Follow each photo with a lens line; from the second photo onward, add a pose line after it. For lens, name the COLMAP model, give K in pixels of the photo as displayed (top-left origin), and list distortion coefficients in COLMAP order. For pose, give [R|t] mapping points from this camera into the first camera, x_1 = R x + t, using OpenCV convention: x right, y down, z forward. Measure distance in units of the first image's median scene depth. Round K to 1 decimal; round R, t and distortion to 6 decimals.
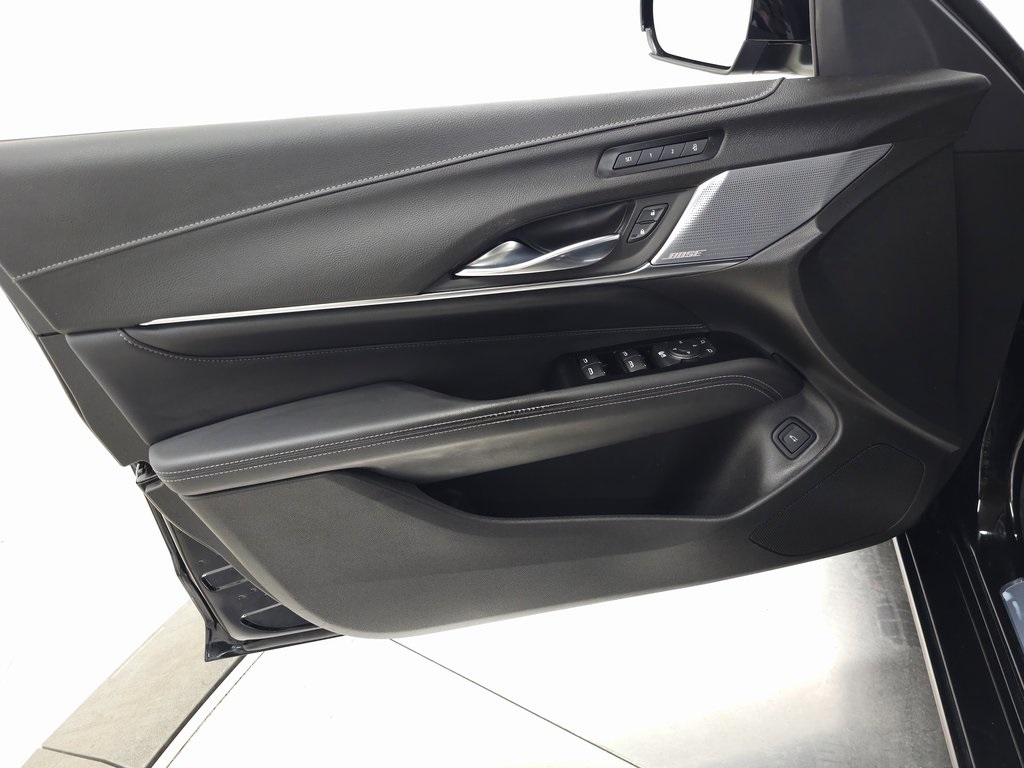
lens RADIAL K [[699.4, 0, 510.9], [0, 699.4, 389.3], [0, 0, 1]] dist [0.025352, -0.043883]
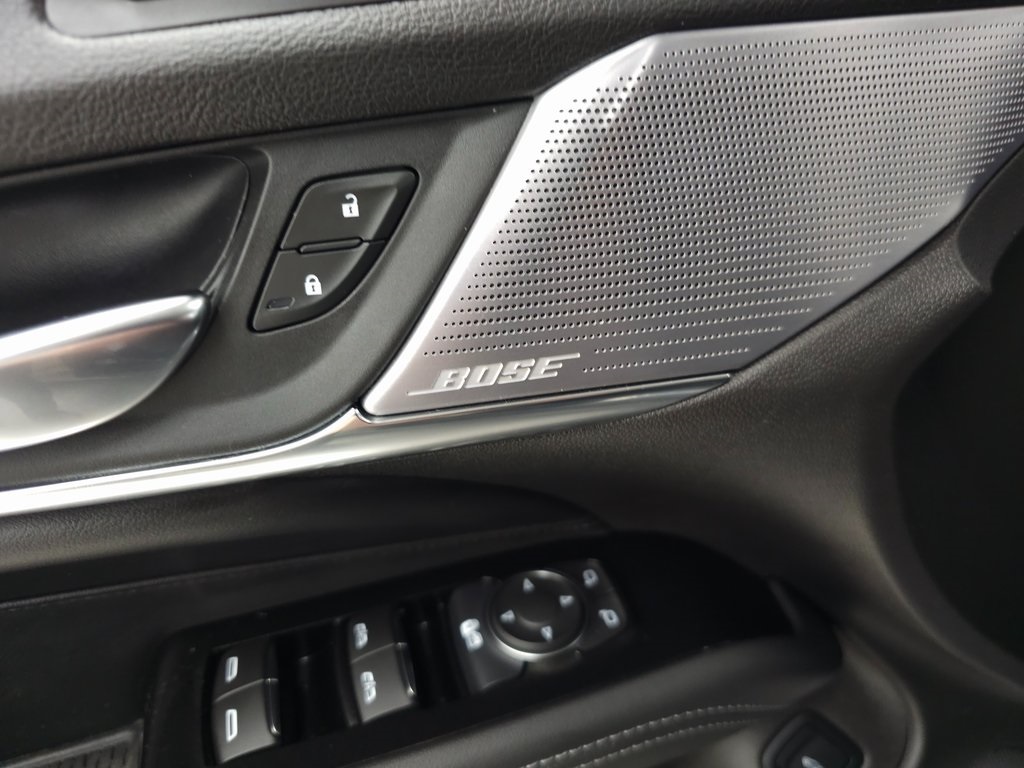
lens RADIAL K [[699.4, 0, 513.3], [0, 699.4, 380.5], [0, 0, 1]] dist [0.025352, -0.043883]
pose [[0.992841, -0.012769, 0.118757, 0.223174], [0.015550, 0.999625, -0.022526, -0.183833], [-0.118425, 0.024211, 0.992668, 0.748082]]
